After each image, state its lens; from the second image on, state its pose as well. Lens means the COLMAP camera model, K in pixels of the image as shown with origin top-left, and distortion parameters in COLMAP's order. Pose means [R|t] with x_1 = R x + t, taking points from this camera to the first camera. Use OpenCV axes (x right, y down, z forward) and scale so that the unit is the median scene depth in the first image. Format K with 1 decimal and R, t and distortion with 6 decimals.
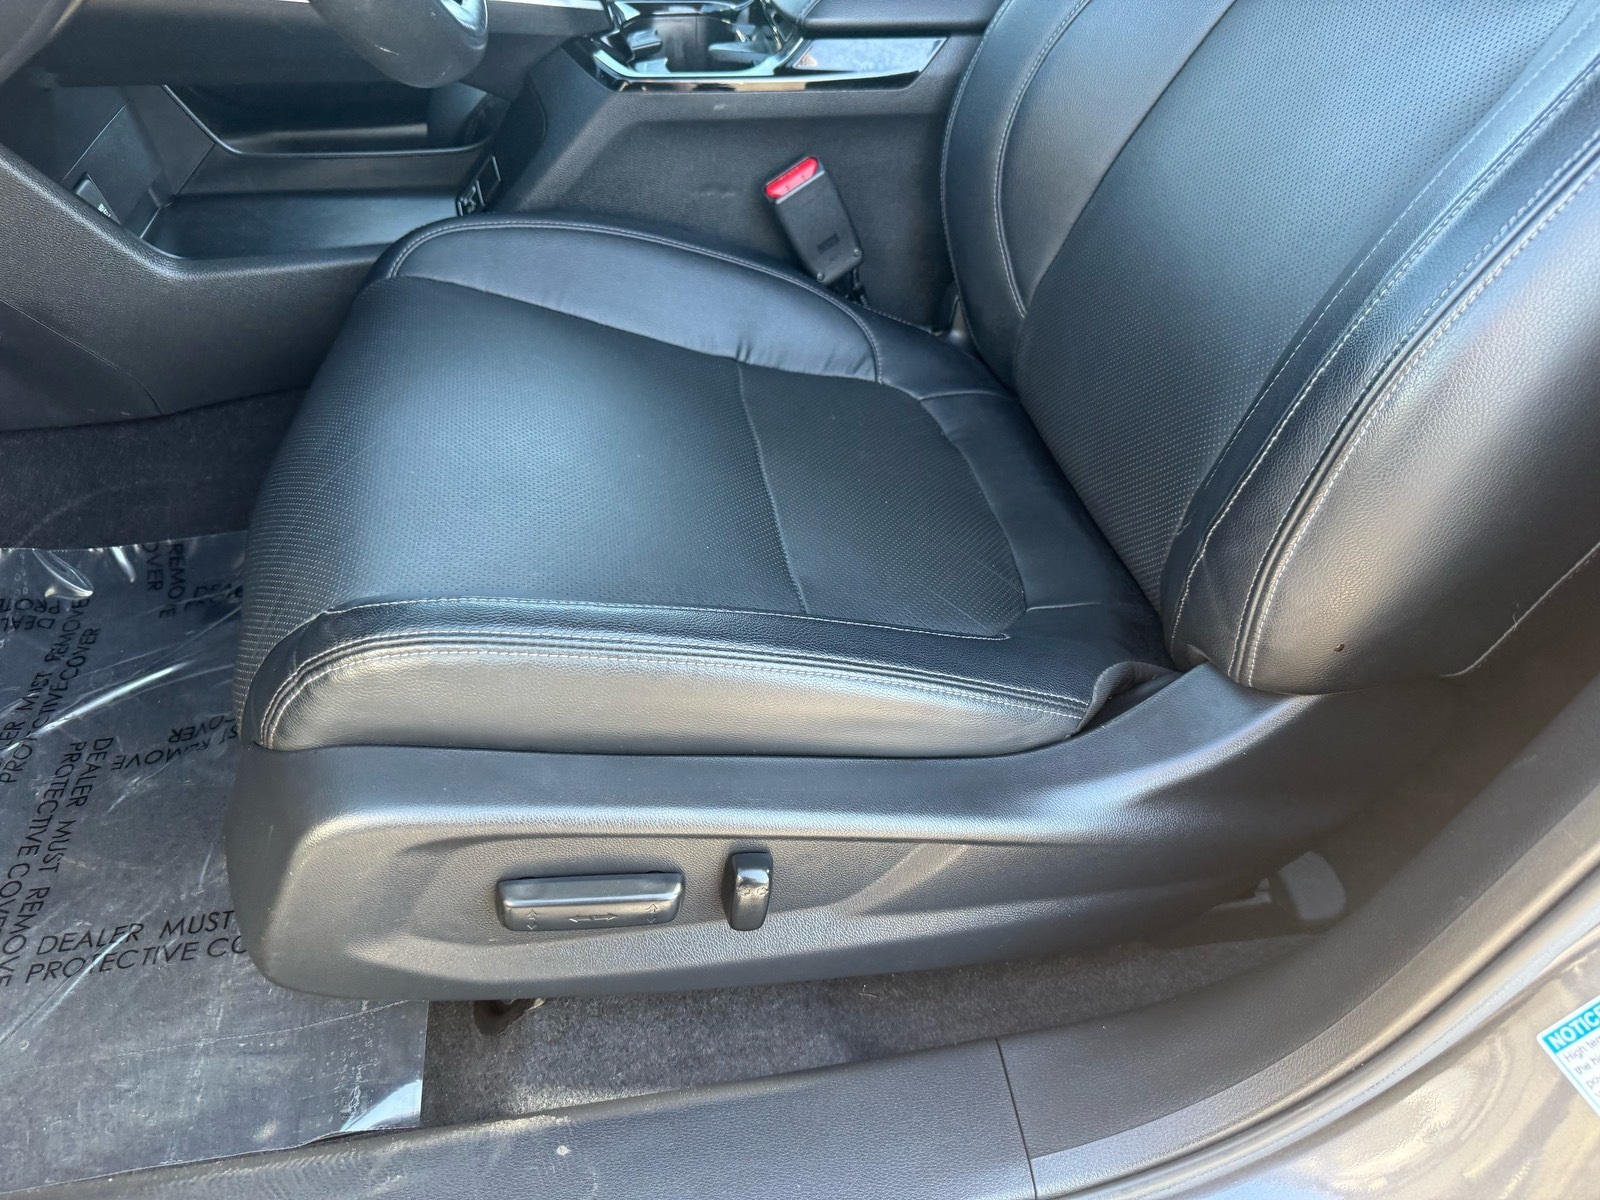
lens RADIAL K [[1164.1, 0, 779.5], [0, 1164.1, 665.1], [0, 0, 1]] dist [0.048535, -0.068690]
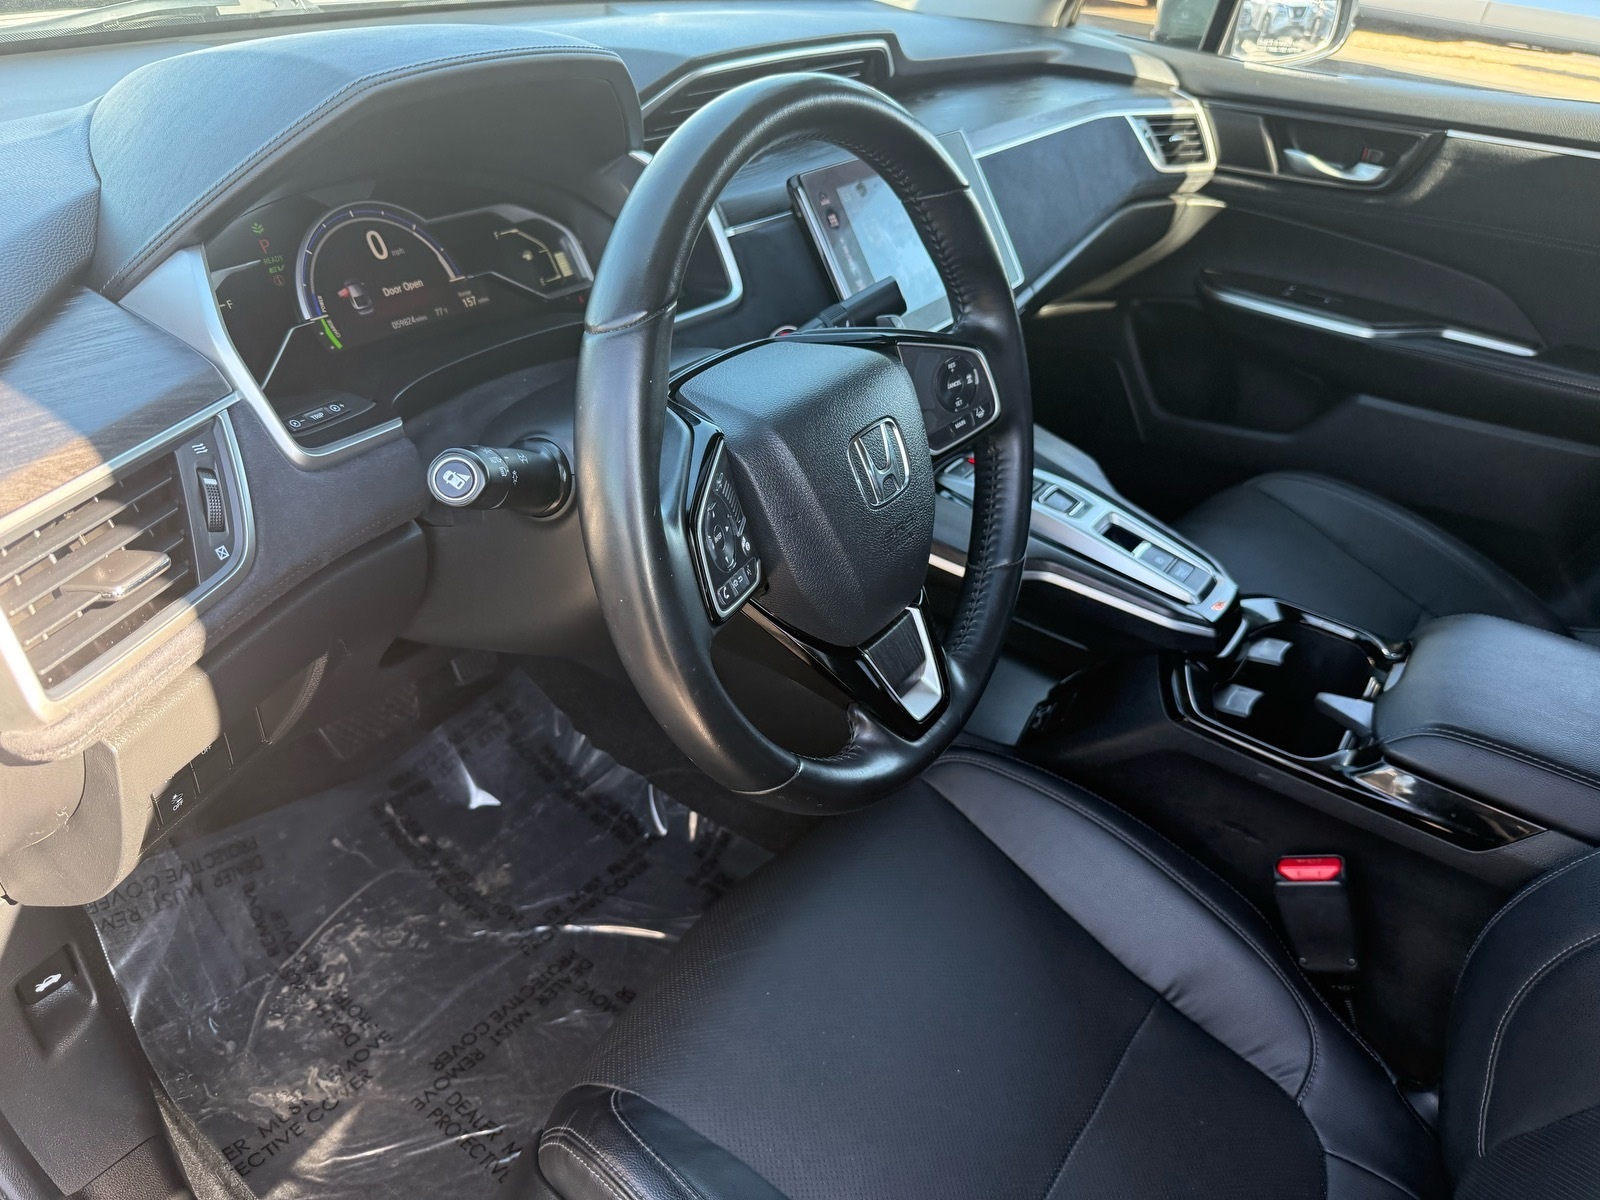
lens RADIAL K [[1164.1, 0, 786.6], [0, 1164.1, 600.4], [0, 0, 1]] dist [0.048535, -0.068690]
pose [[0.706152, 0.403589, -0.581778, 0.182053], [-0.497958, 0.867197, -0.002823, -0.388656], [0.503377, 0.291694, 0.813343, -0.078410]]
